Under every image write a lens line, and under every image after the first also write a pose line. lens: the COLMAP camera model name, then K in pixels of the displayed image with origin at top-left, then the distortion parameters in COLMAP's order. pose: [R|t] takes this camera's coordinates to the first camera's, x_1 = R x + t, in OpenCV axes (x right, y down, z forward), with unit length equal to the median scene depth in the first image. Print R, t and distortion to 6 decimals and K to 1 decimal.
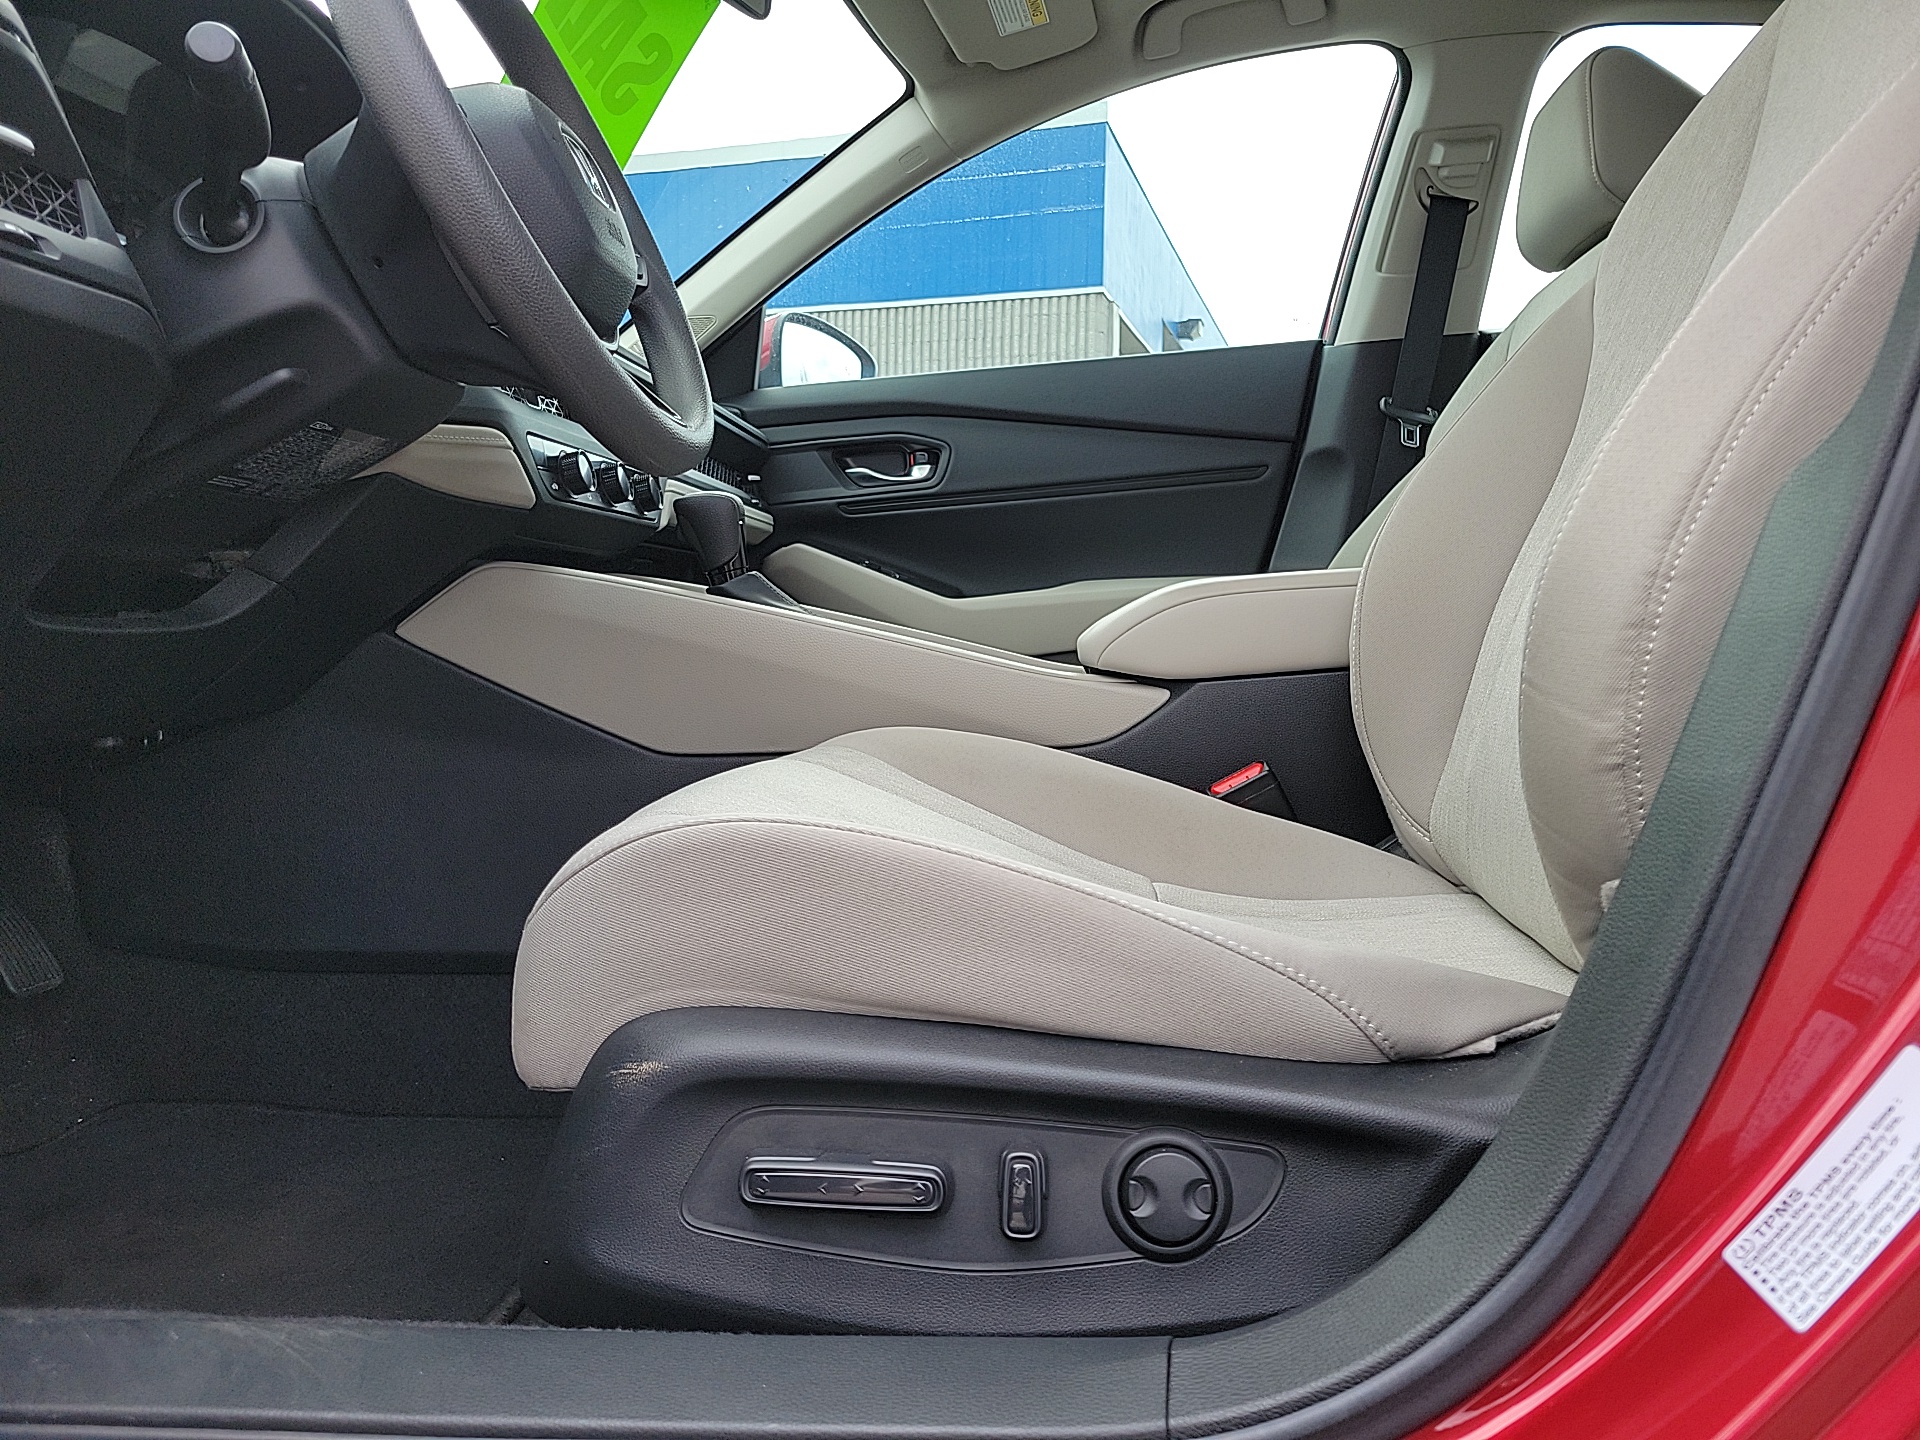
lens RADIAL K [[1484.2, 0, 922.6], [0, 1484.2, 721.8], [0, 0, 1]] dist [0.055299, -0.051440]
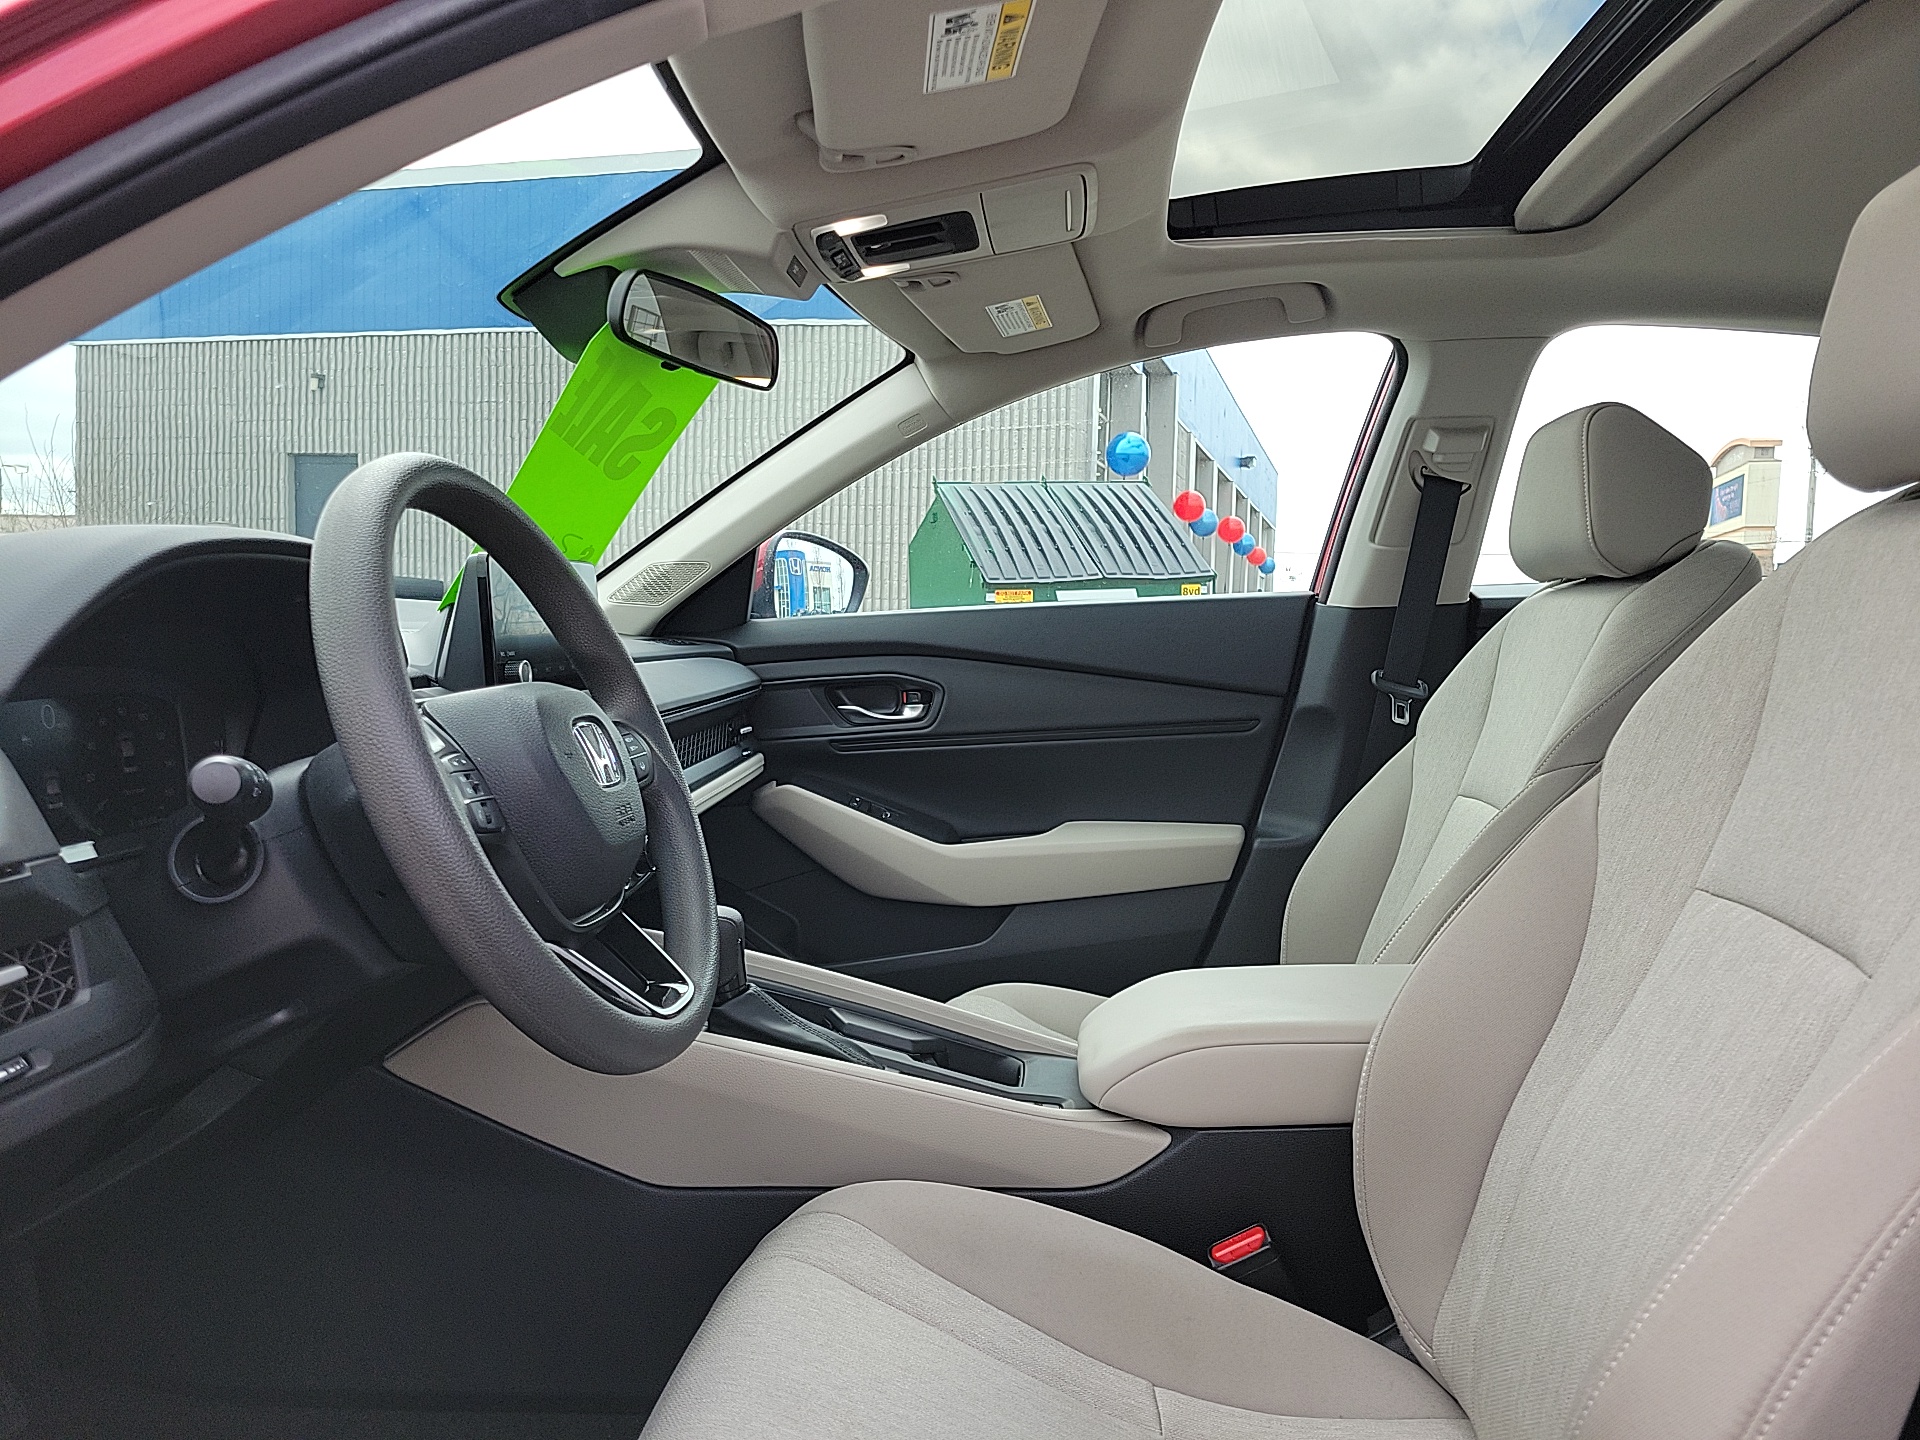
lens RADIAL K [[1480.6, 0, 953.1], [0, 1480.6, 692.5], [0, 0, 1]] dist [0.046470, -0.015206]
pose [[0.999131, 0.014442, 0.039088, -0.015106], [-0.015054, 0.999768, 0.015407, -0.214964], [-0.038856, -0.015982, 0.999117, 0.008973]]
